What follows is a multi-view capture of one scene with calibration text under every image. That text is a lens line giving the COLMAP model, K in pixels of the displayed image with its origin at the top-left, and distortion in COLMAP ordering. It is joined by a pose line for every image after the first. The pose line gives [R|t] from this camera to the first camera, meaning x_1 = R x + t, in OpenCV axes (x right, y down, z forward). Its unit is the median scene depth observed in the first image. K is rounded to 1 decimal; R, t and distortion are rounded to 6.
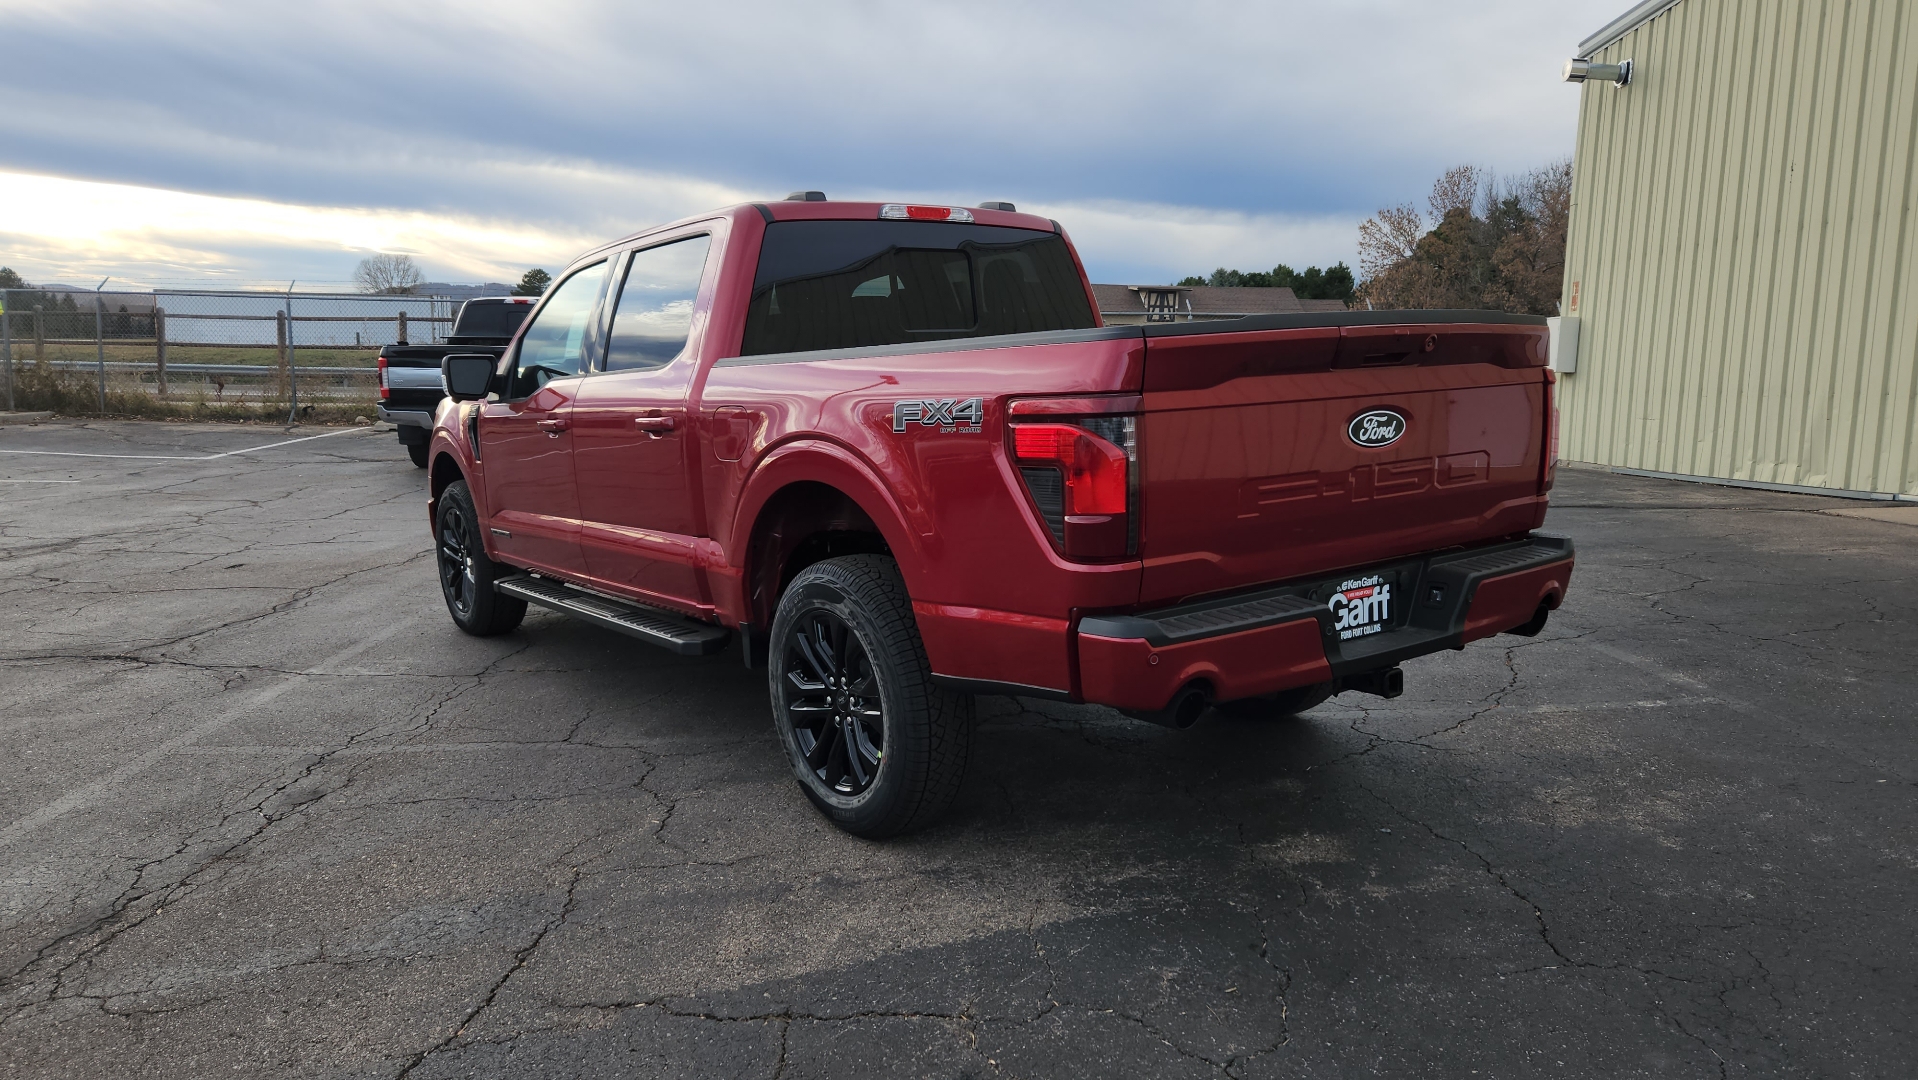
lens RADIAL K [[1280.0, 0, 917.7], [0, 1280.0, 522.5], [0, 0, 1]] dist [0.072391, -0.058460]
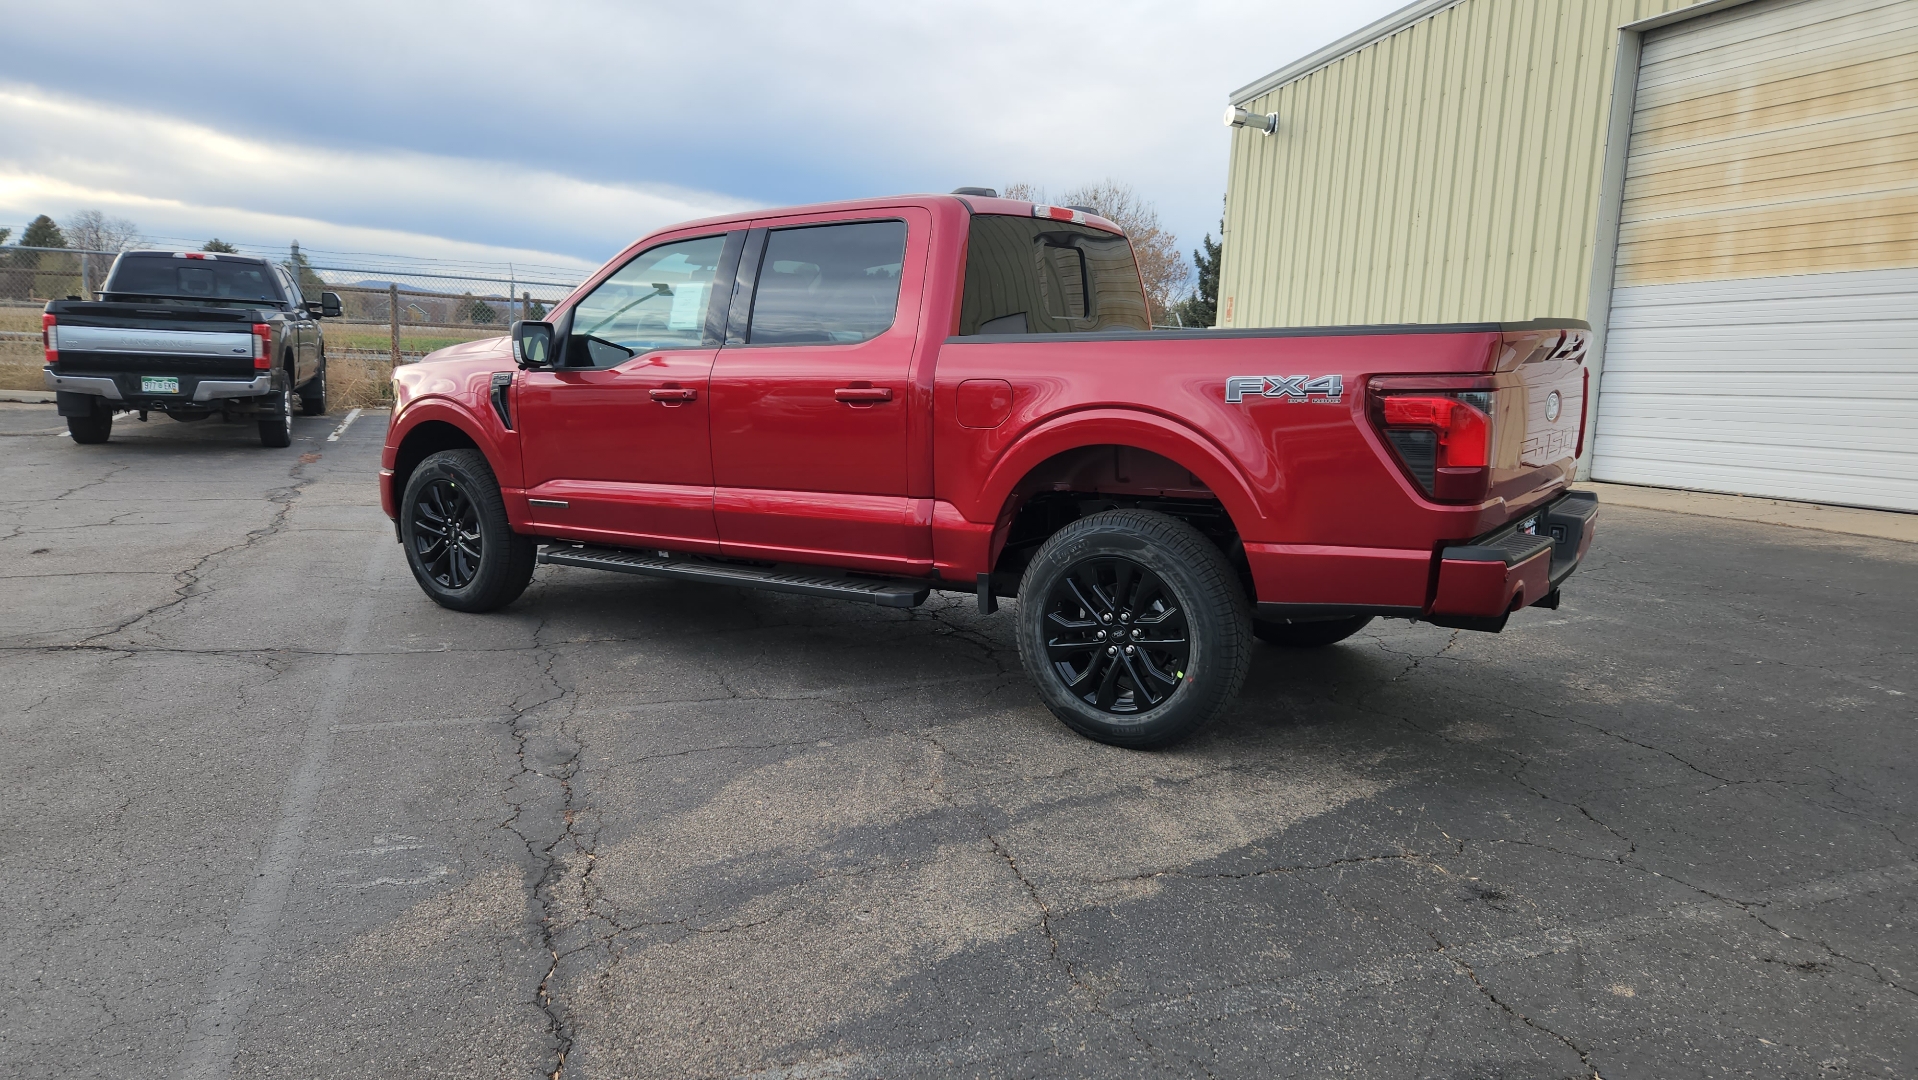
lens RADIAL K [[1280.0, 0, 926.0], [0, 1280.0, 522.0], [0, 0, 1]] dist [0.072391, -0.058460]
pose [[0.941444, -0.010757, 0.336997, -0.328526], [0.008042, 0.999923, 0.009450, 0.013188], [-0.337073, -0.006186, 0.941458, -0.019570]]
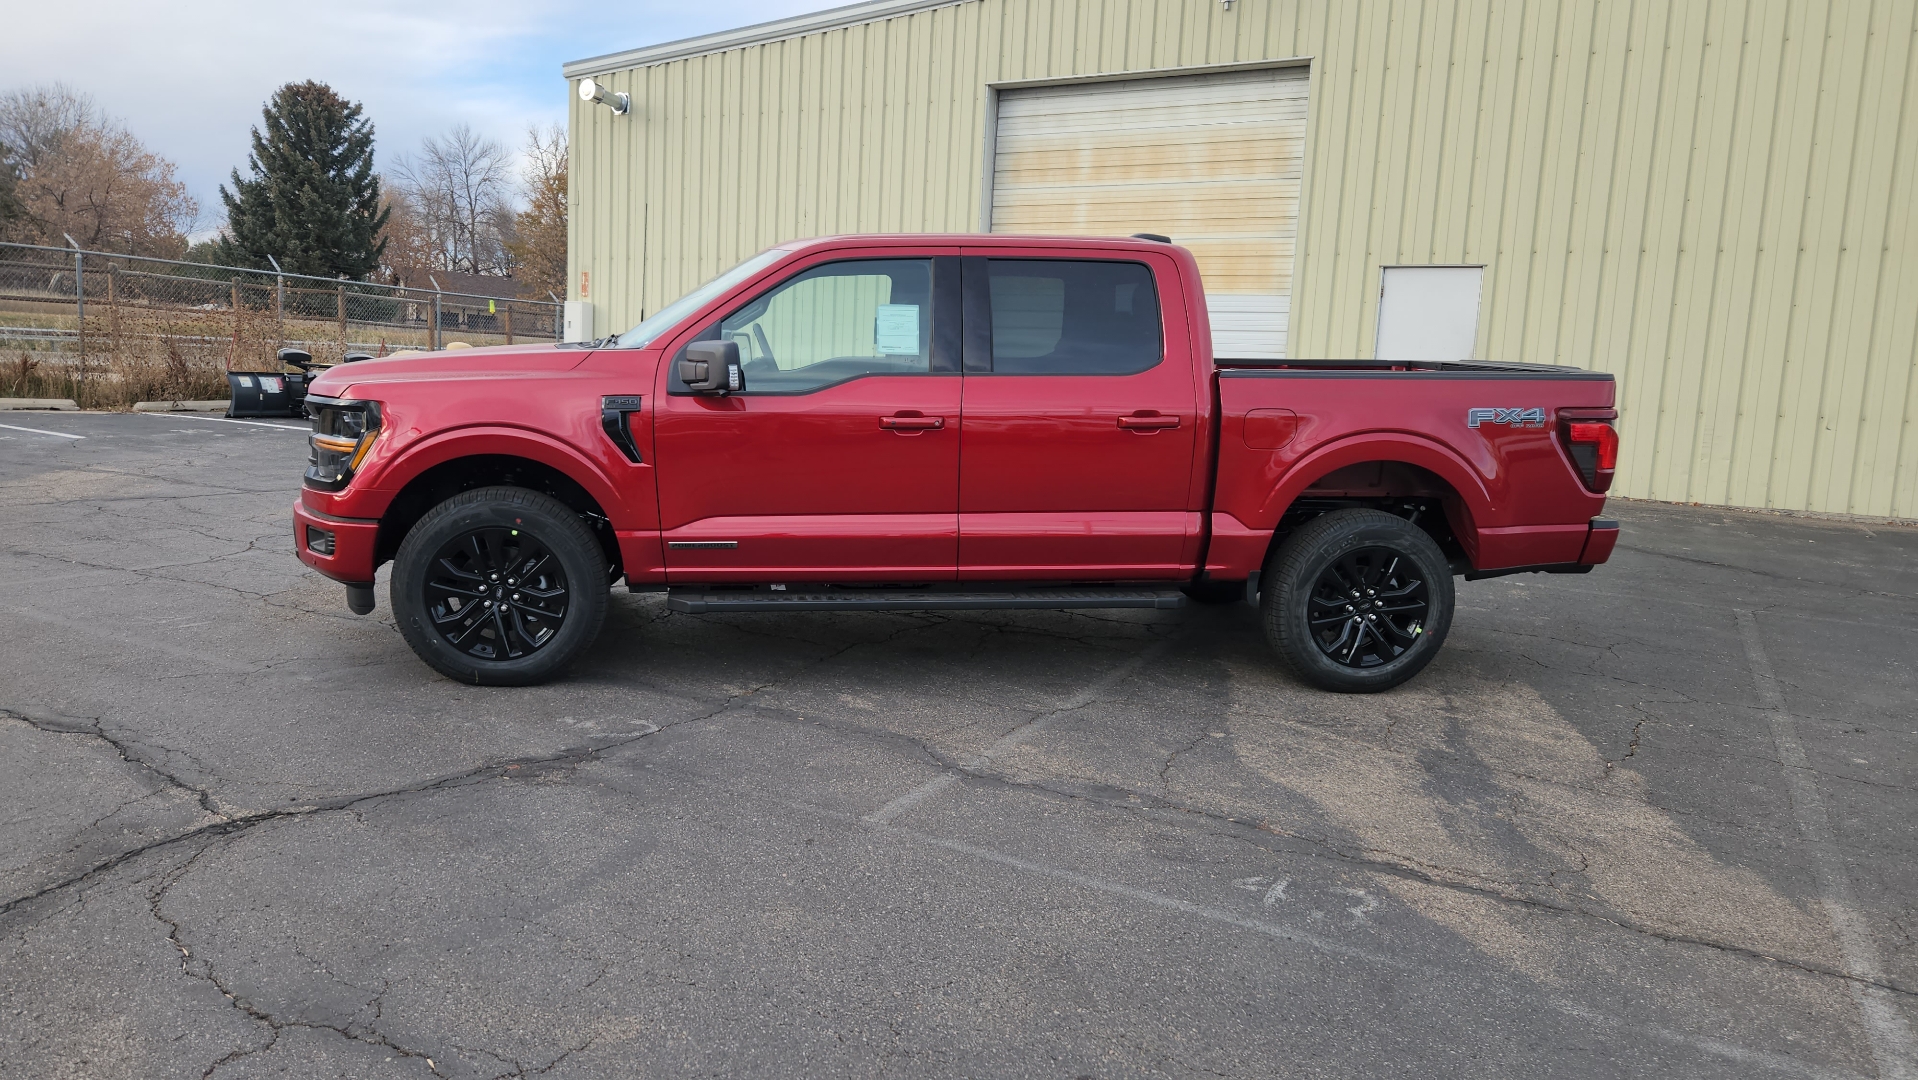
lens RADIAL K [[1280.0, 0, 914.7], [0, 1280.0, 532.2], [0, 0, 1]] dist [0.072391, -0.058460]
pose [[0.475451, -0.095443, 0.874549, -0.866575], [0.057814, 0.995338, 0.077195, -0.050648], [-0.877840, 0.013859, 0.478753, 0.394294]]
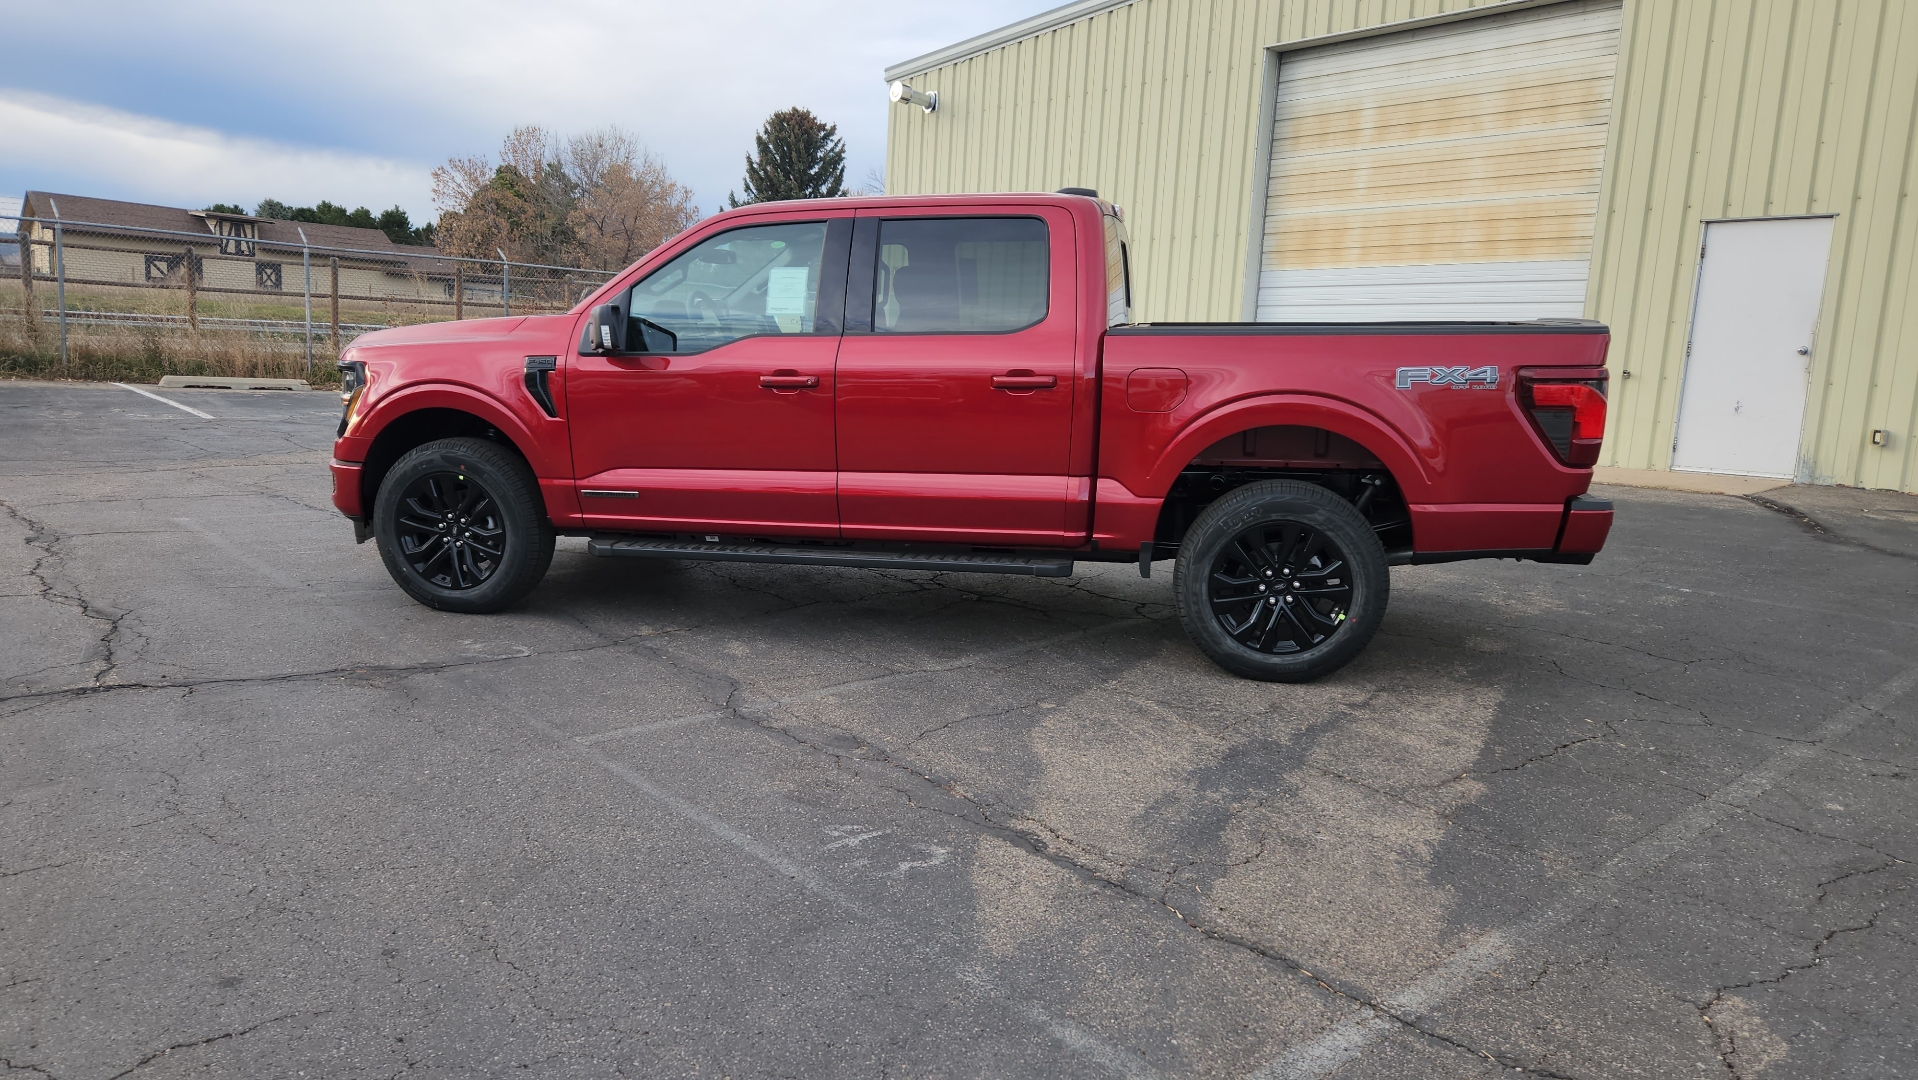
lens RADIAL K [[1280.0, 0, 918.6], [0, 1280.0, 541.9], [0, 0, 1]] dist [0.072391, -0.058460]
pose [[0.751146, -0.076986, 0.655631, -0.663521], [0.042520, 0.996756, 0.068327, -0.010038], [-0.658765, -0.023447, 0.751984, 0.119709]]
